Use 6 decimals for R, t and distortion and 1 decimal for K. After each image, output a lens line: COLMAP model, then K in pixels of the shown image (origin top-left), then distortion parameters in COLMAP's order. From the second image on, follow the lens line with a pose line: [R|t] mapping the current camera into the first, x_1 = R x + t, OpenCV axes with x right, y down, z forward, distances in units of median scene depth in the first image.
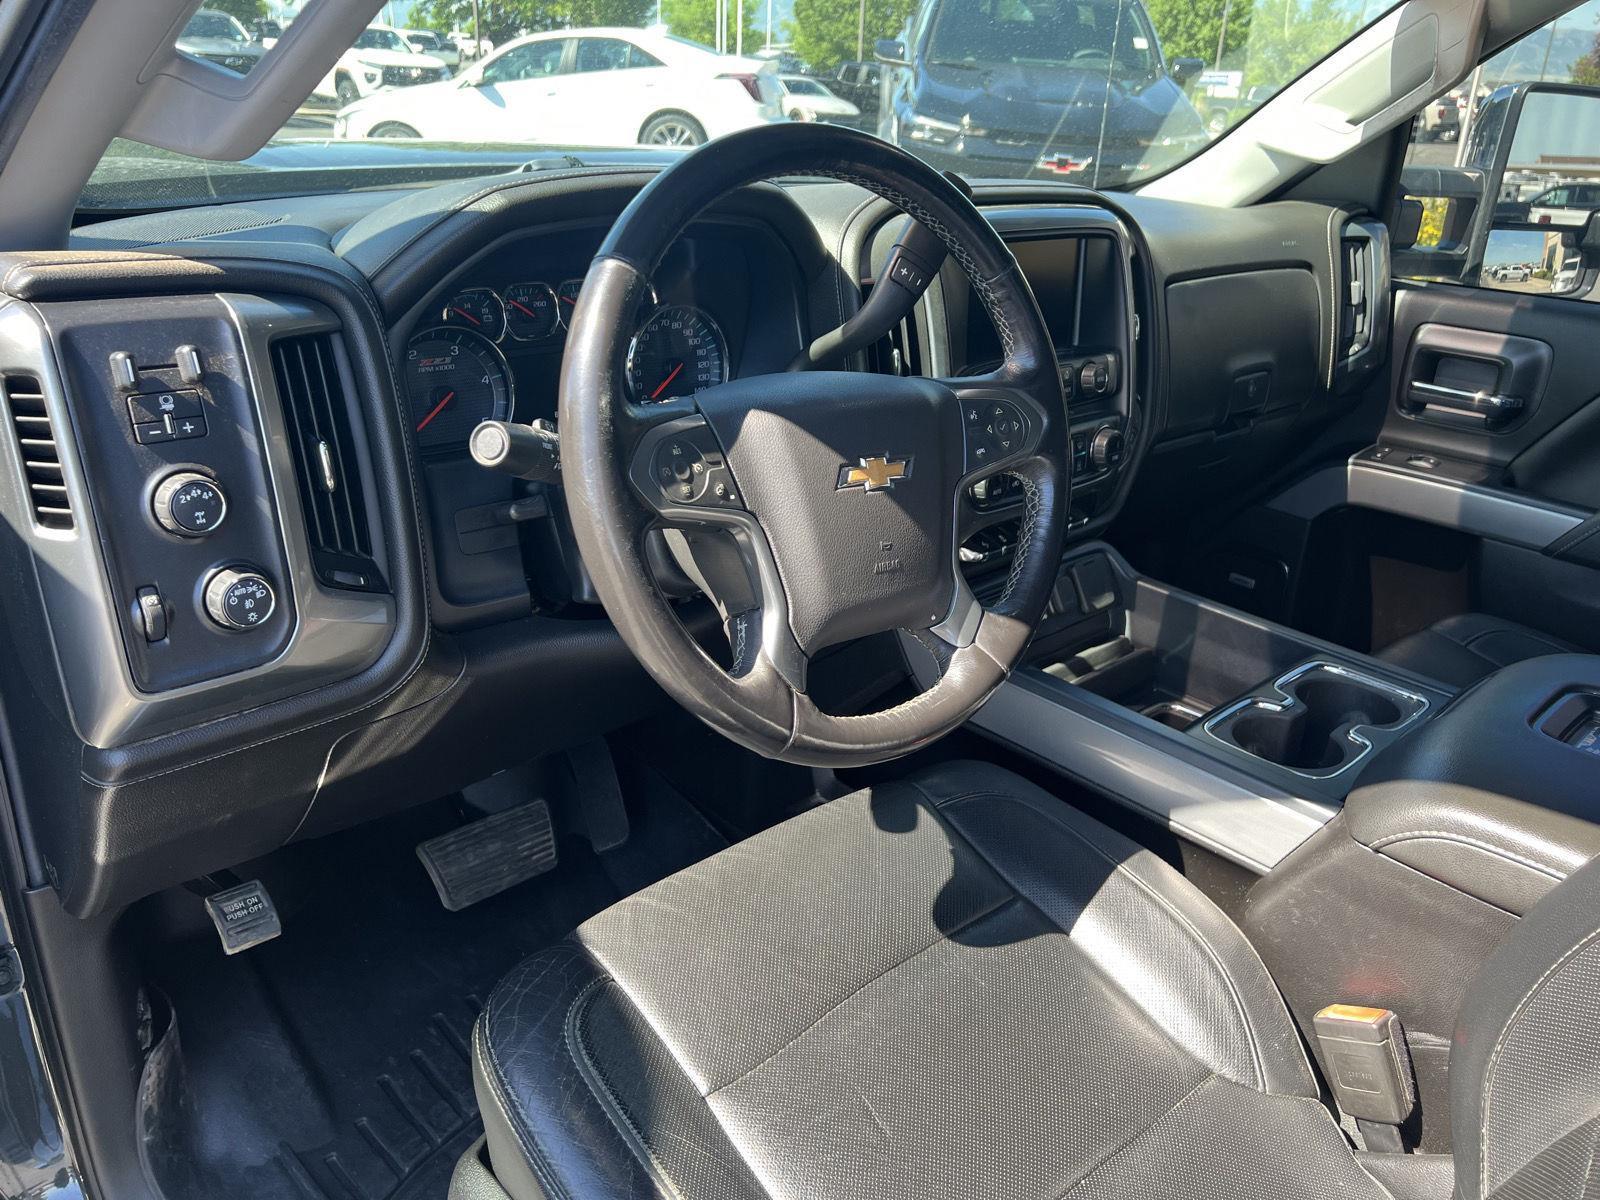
lens RADIAL K [[1190.5, 0, 800.0], [0, 1190.5, 600.0], [0, 0, 1]] dist [0.047352, -0.051372]
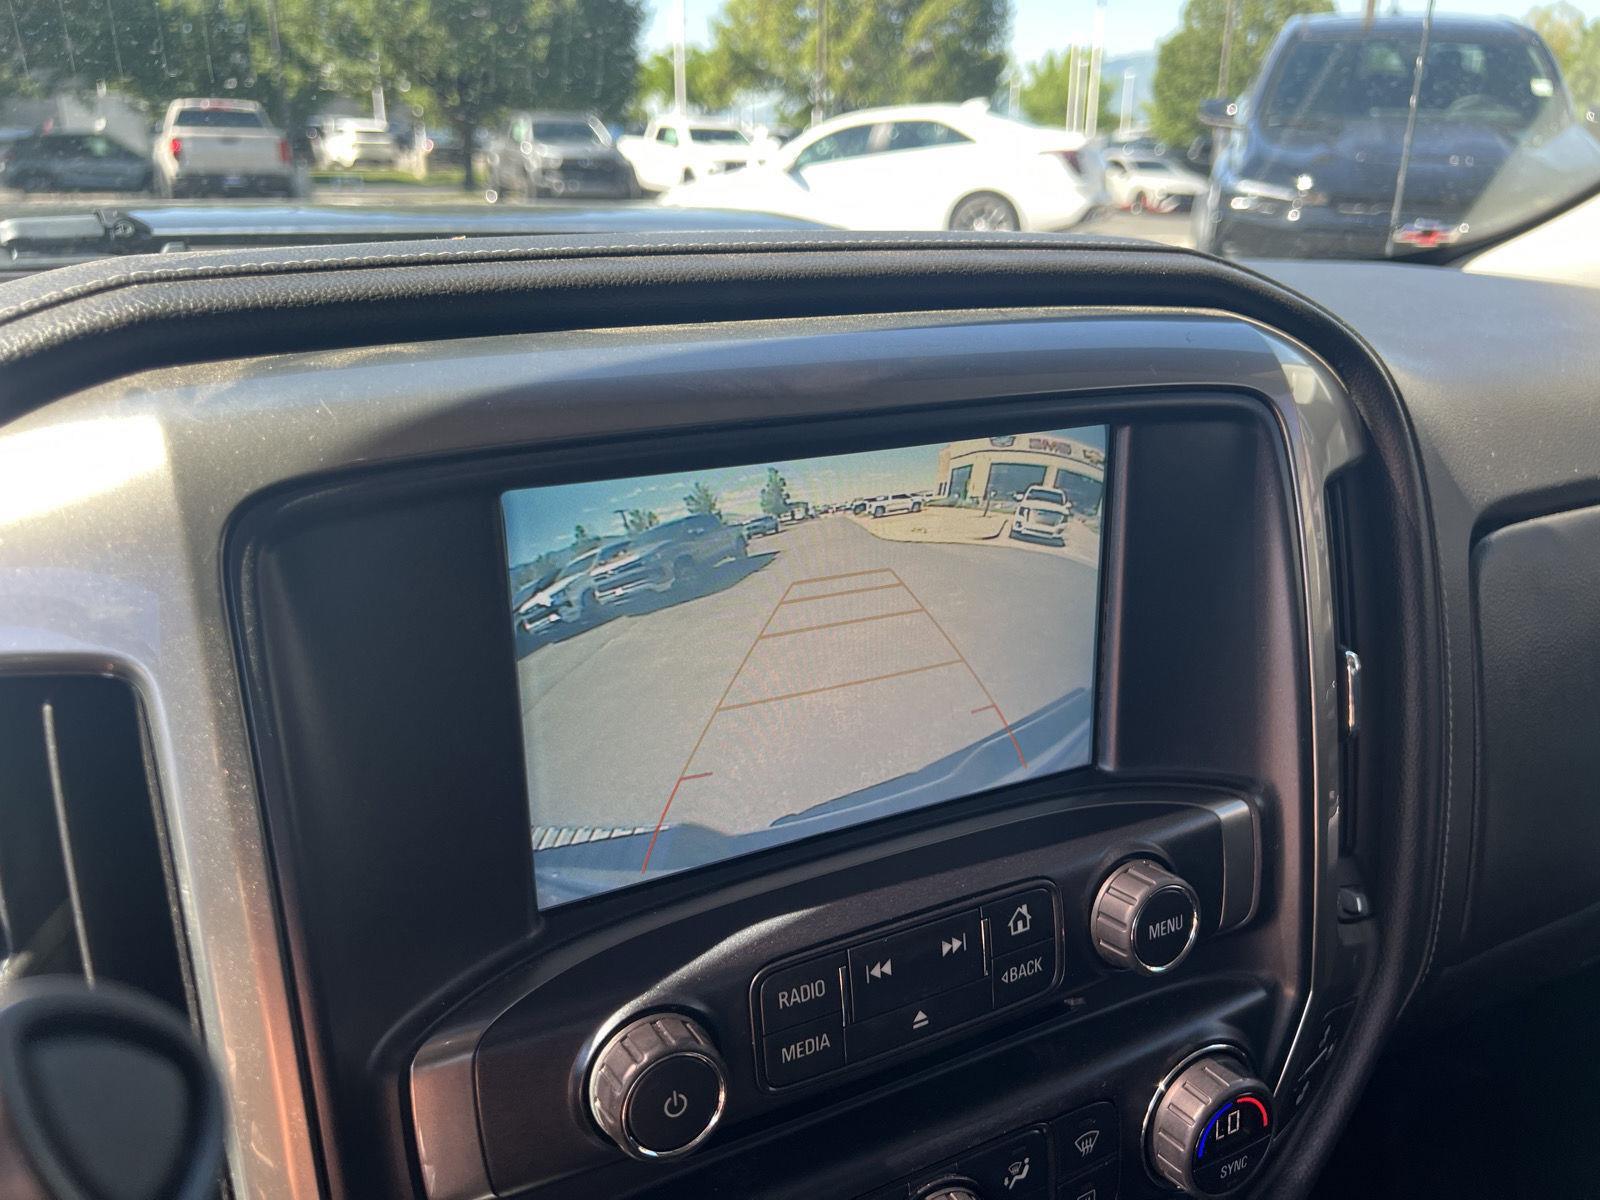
lens RADIAL K [[1190.5, 0, 800.0], [0, 1190.5, 600.0], [0, 0, 1]] dist [0.047352, -0.051372]
pose [[0.962364, 0.063618, -0.264214, 0.037795], [-0.079900, 0.995480, -0.051330, -0.037795], [0.259754, 0.070509, 0.963097, 0.112106]]
